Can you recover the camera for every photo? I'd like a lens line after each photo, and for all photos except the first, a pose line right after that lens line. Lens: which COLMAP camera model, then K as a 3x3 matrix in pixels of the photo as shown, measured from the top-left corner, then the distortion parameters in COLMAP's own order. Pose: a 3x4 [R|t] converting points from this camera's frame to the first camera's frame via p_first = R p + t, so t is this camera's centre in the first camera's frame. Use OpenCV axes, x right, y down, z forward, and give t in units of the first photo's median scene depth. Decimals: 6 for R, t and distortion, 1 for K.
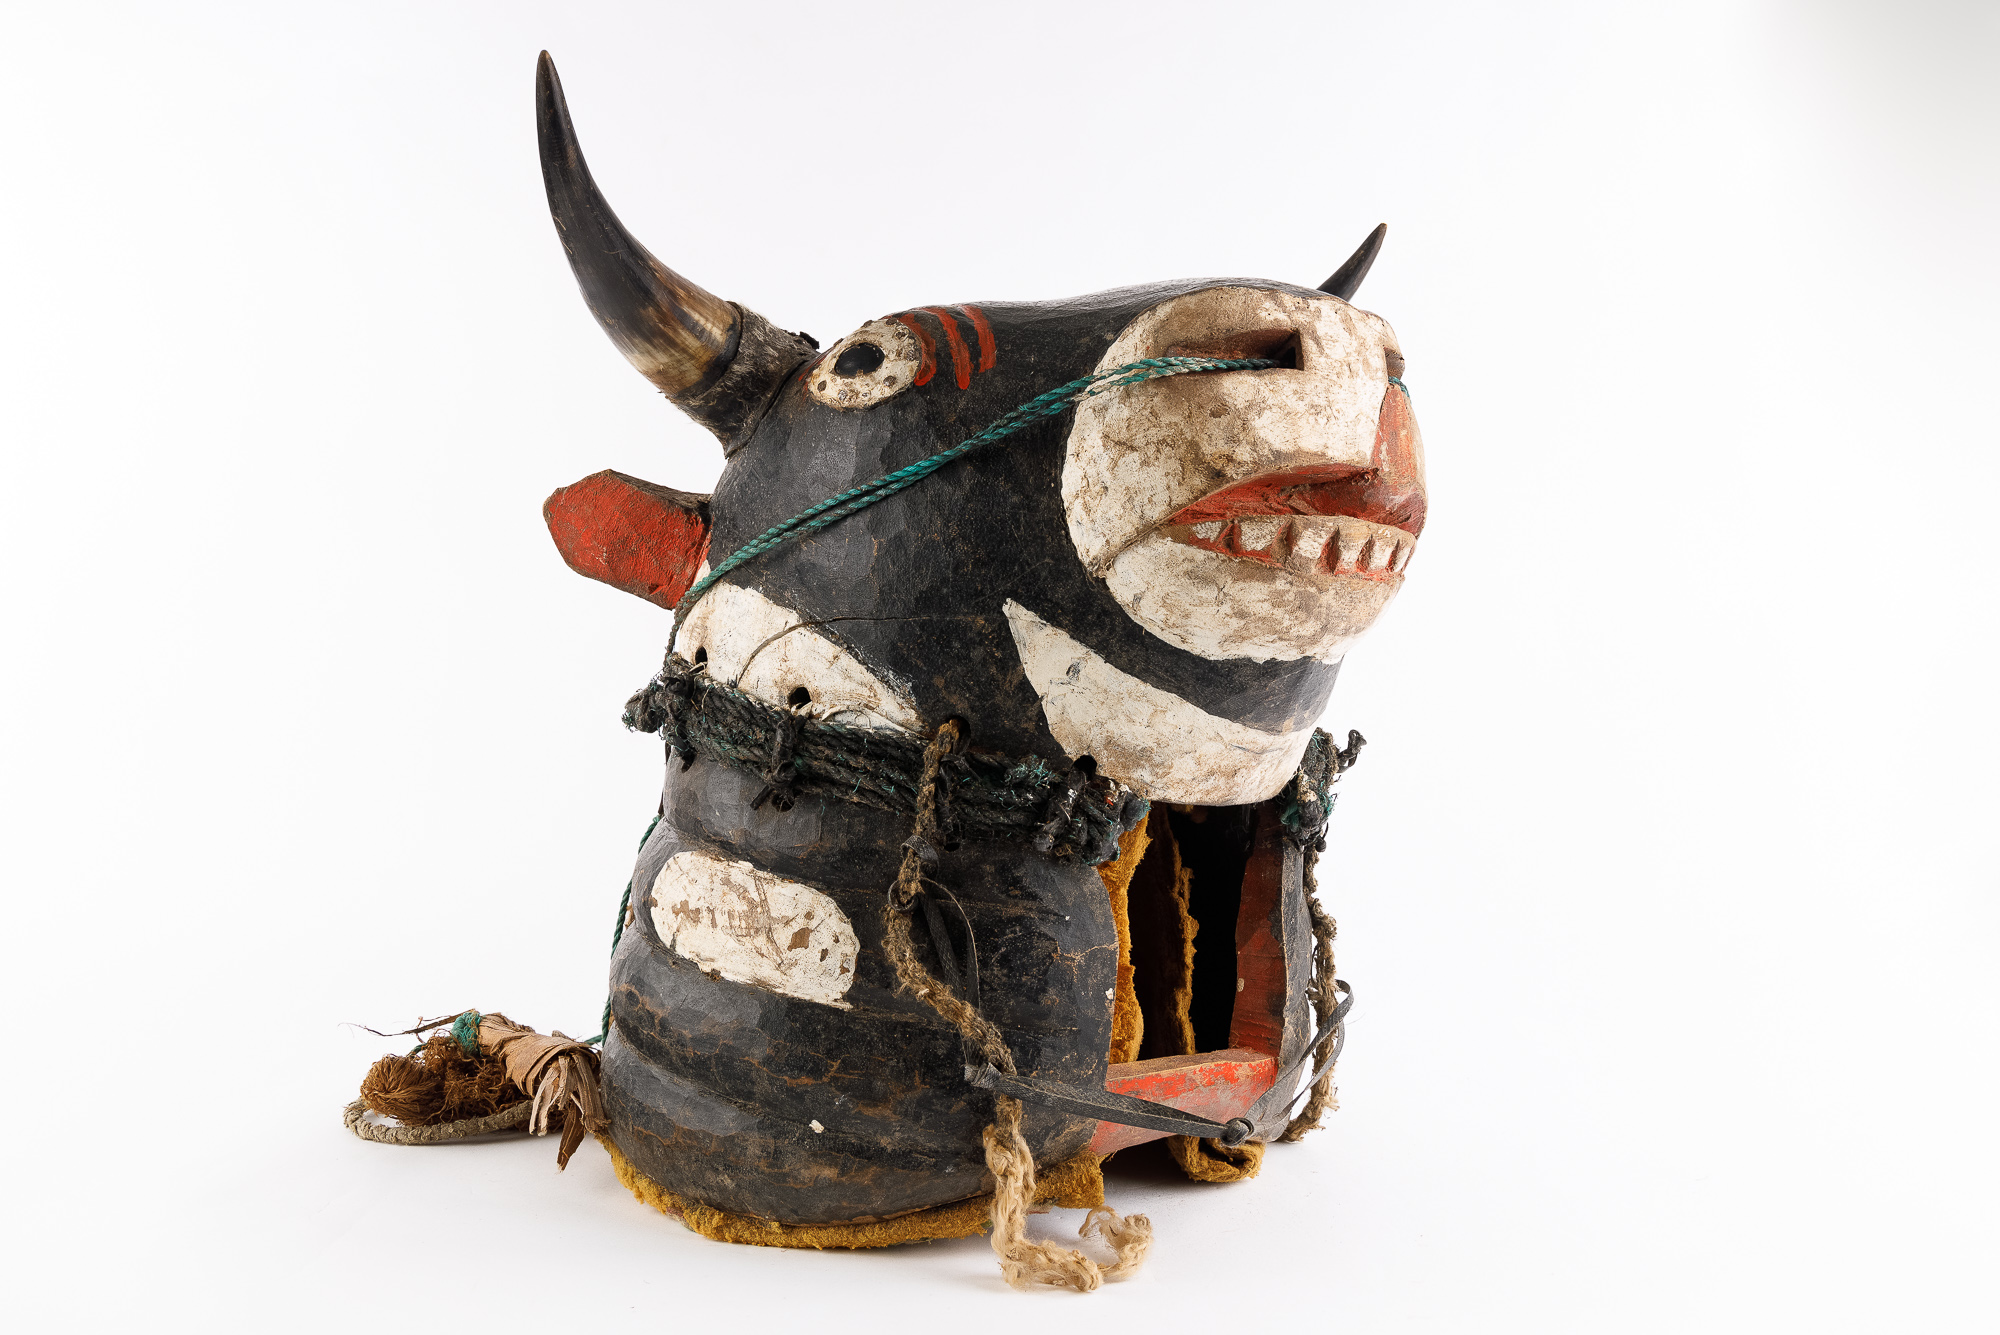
lens RADIAL K [[2156.6, 0, 954.8], [0, 2156.6, 649.8], [0, 0, 1]] dist [0.008545, 0.005479]
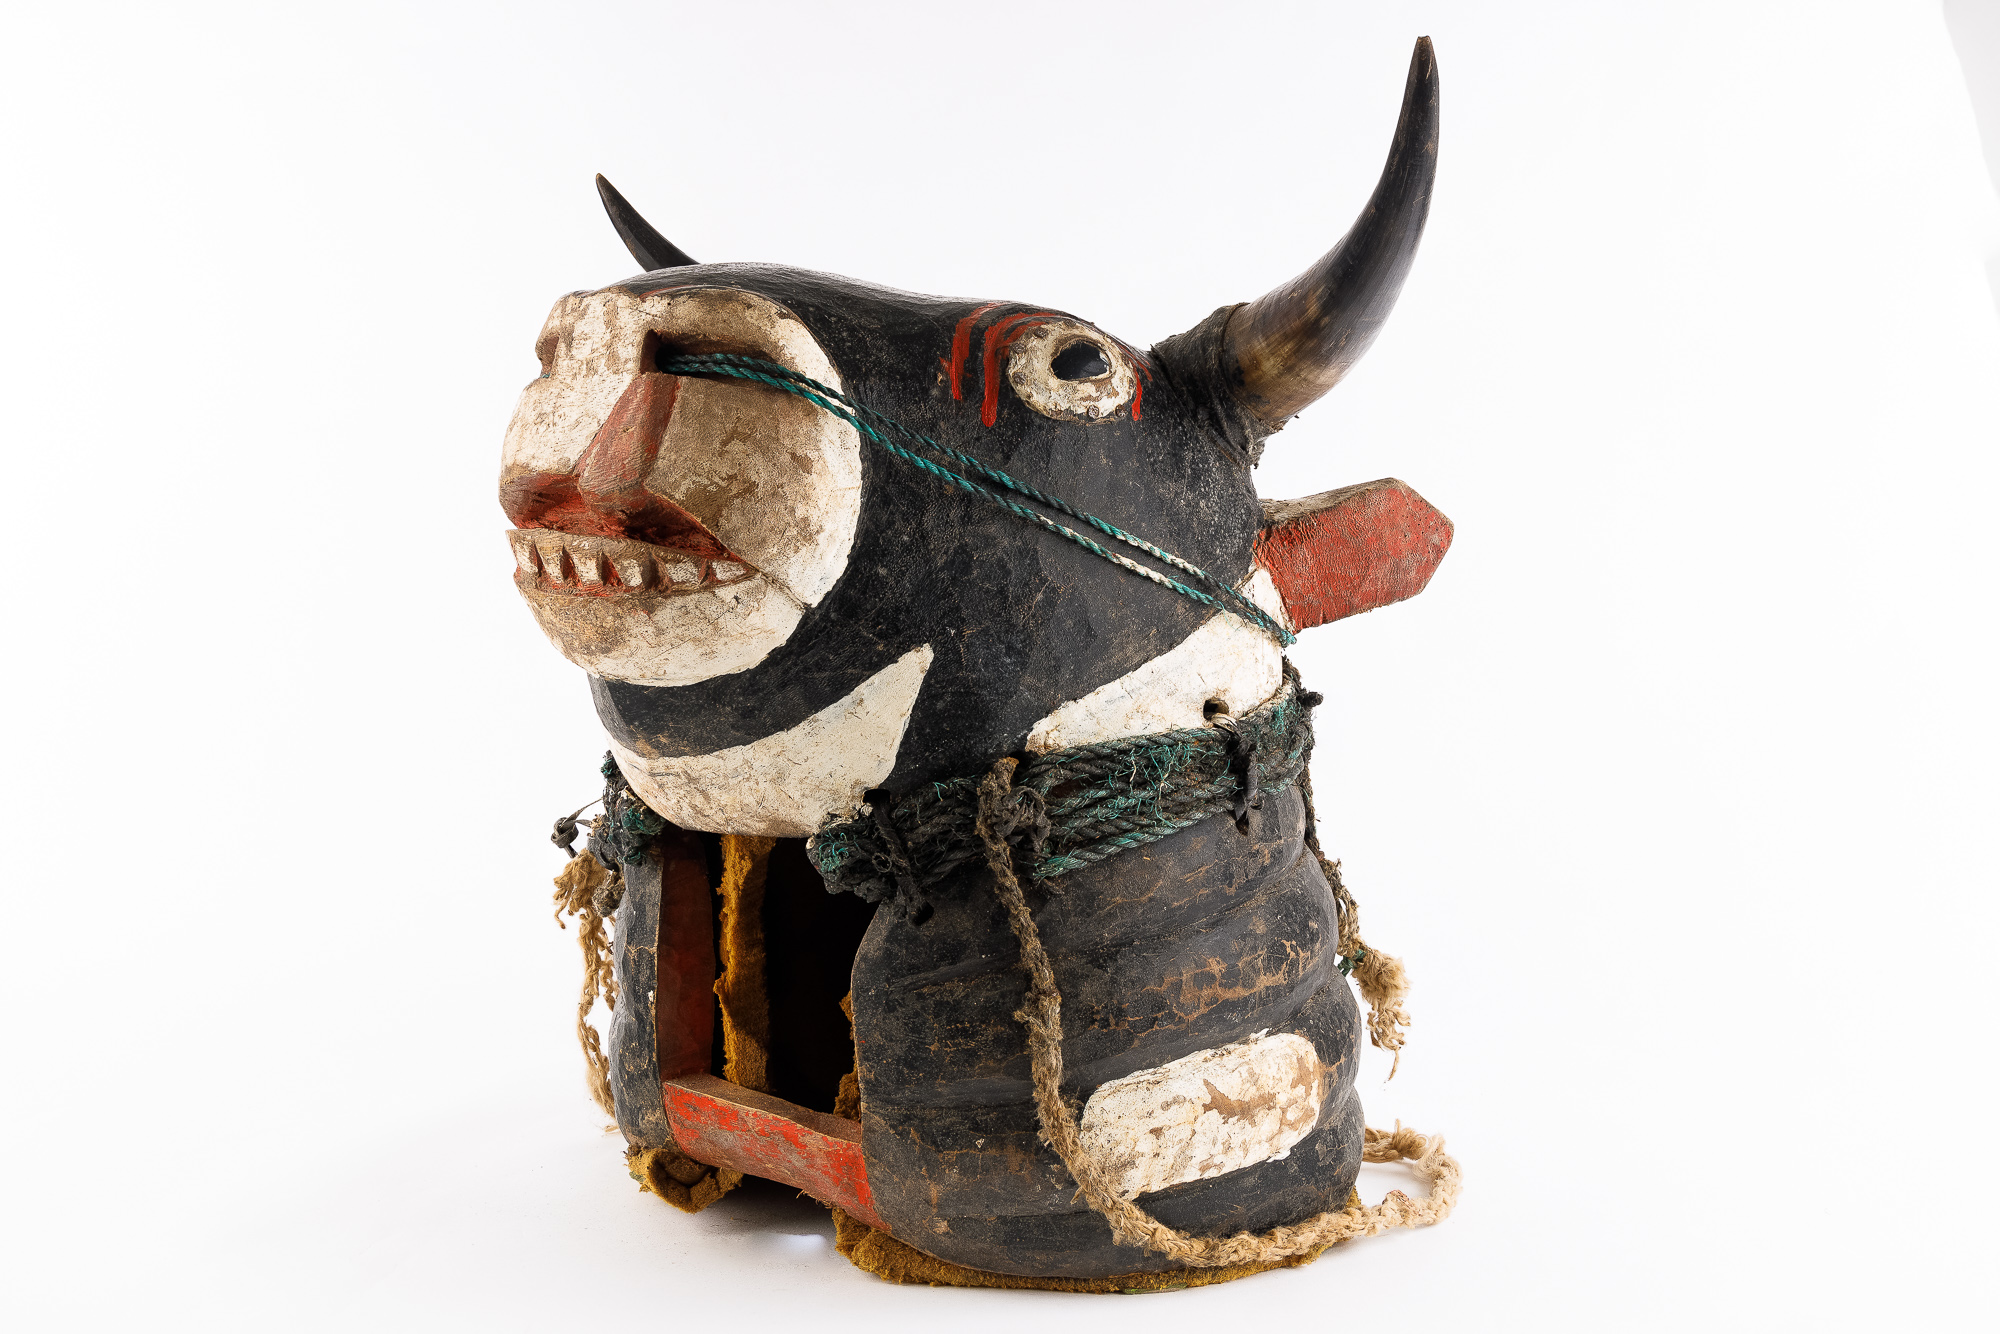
lens RADIAL K [[2313.3, 0, 1000.0], [0, 2313.3, 667.0], [0, 0, 1]] dist [0.012494, -0.006260]
pose [[0.086435, 0.051910, -0.994904, 1.186703], [-0.018085, 0.998559, 0.050530, -0.054809], [0.996093, 0.013626, 0.087249, 1.085344]]
